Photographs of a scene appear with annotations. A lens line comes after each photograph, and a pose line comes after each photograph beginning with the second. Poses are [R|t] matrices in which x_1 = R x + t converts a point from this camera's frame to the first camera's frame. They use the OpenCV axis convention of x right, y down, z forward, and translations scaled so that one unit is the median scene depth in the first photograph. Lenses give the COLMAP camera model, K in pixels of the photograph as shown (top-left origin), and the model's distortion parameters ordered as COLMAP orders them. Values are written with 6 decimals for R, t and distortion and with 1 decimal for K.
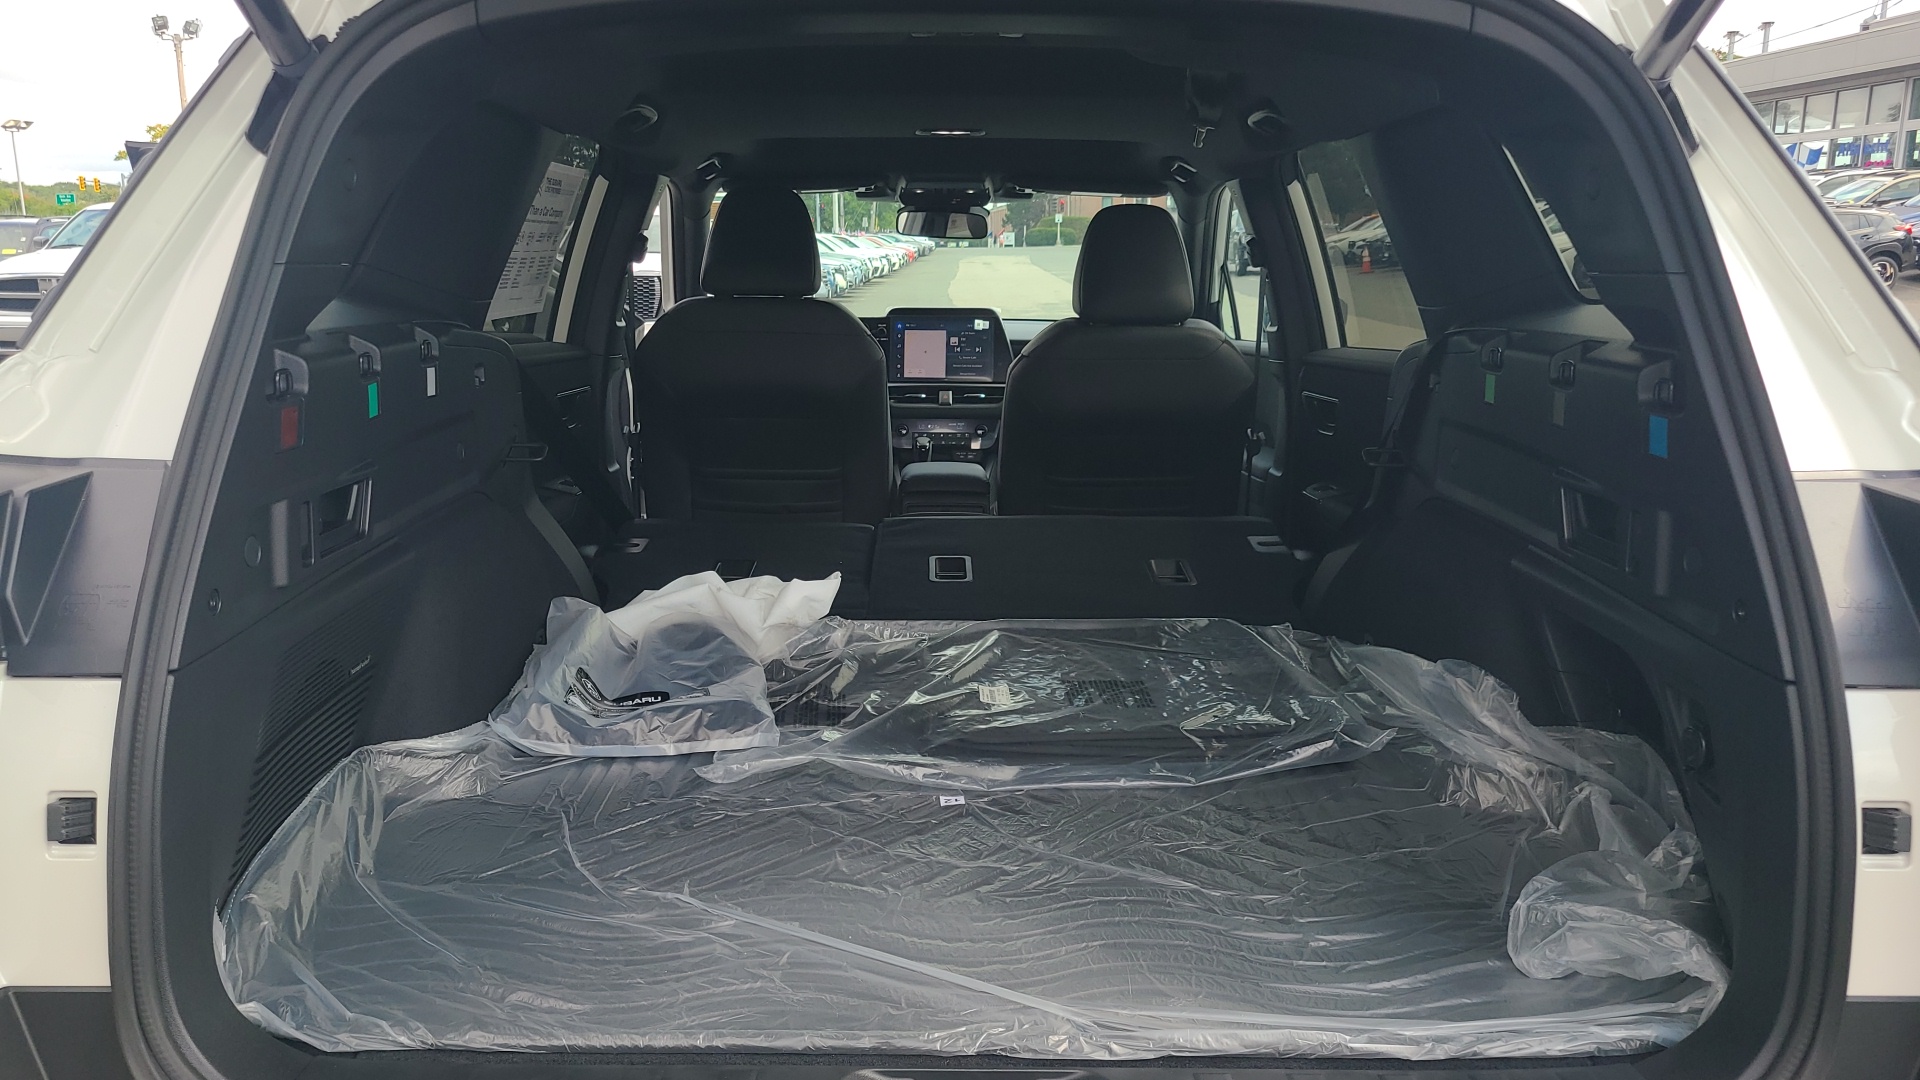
lens RADIAL K [[1432.6, 0, 951.9], [0, 1432.6, 551.1], [0, 0, 1]] dist [0.022044, -0.004363]
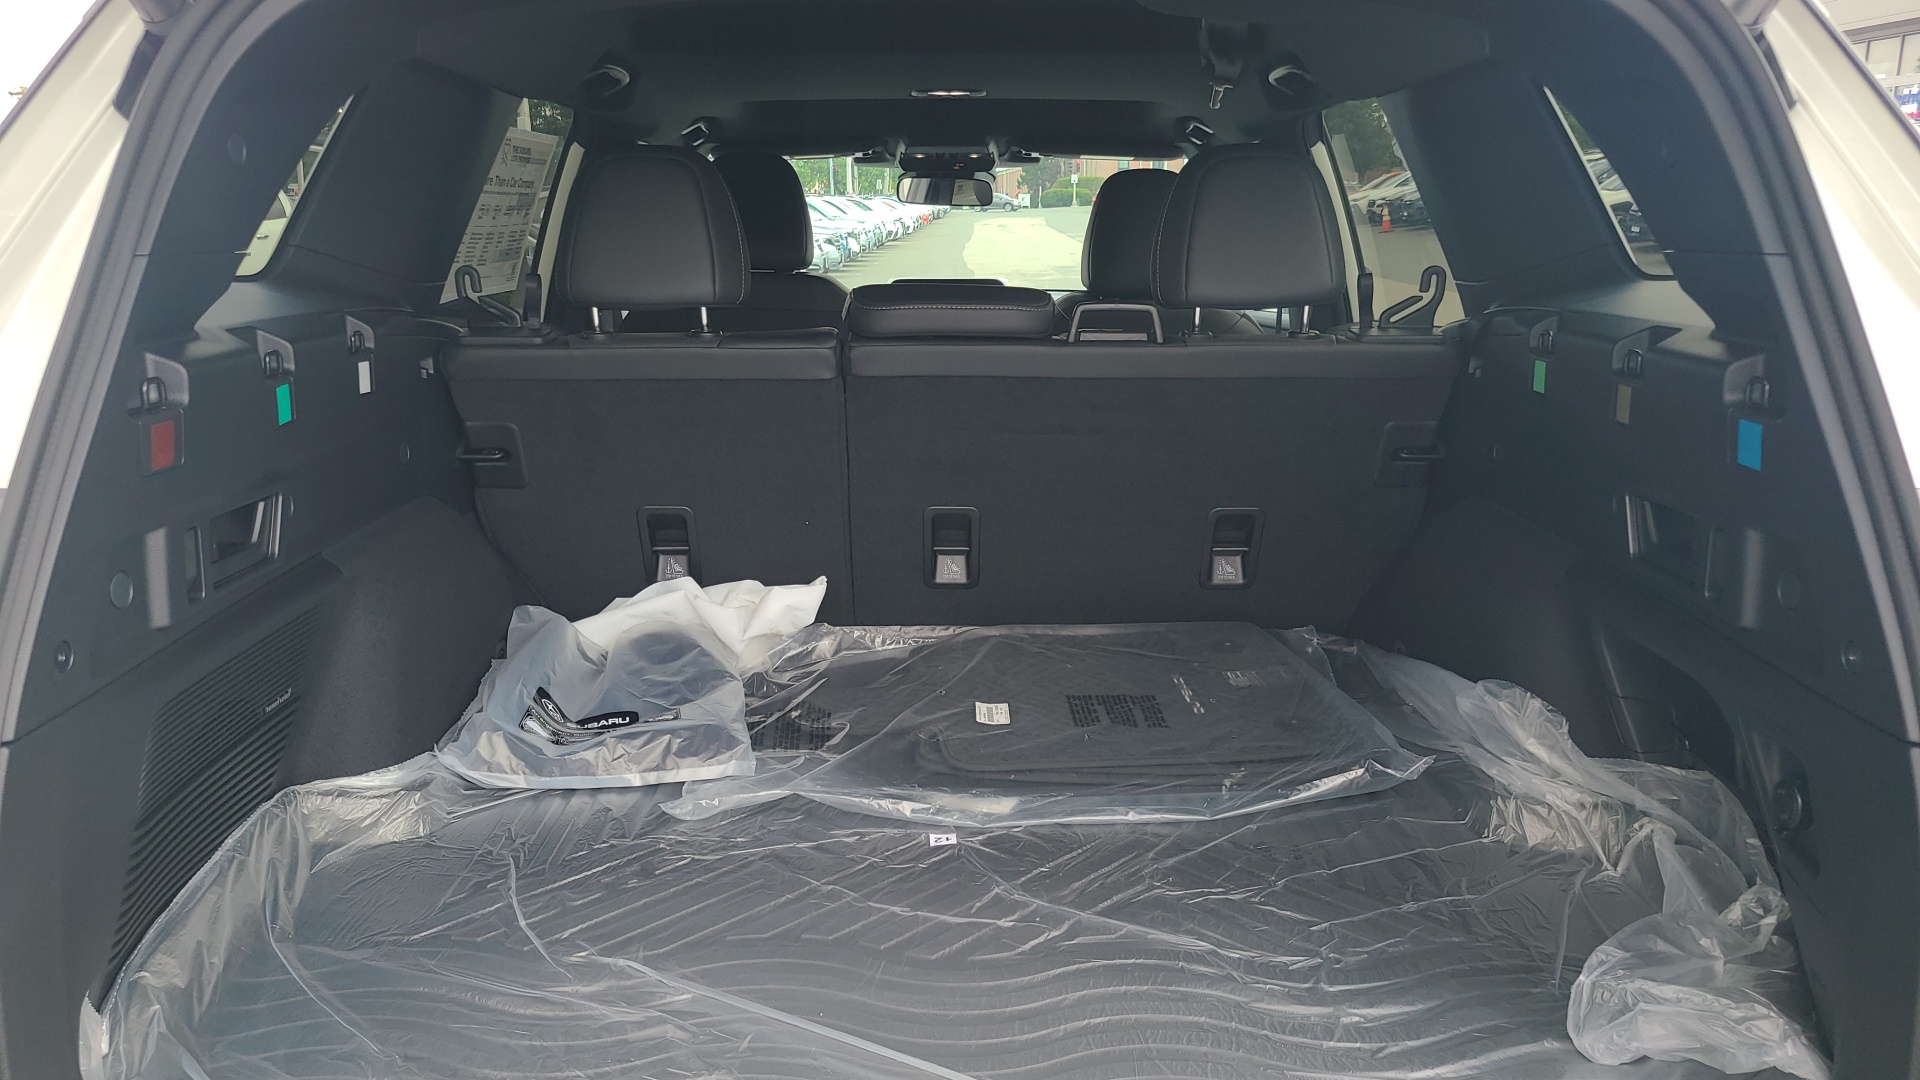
lens RADIAL K [[1422.1, 0, 963.4], [0, 1422.1, 563.5], [0, 0, 1]] dist [0.034362, -0.024793]
pose [[0.999960, -0.007173, -0.005420, 0.019109], [0.007360, 0.999349, 0.035326, -0.031839], [0.005163, -0.035364, 0.999361, 0.105404]]
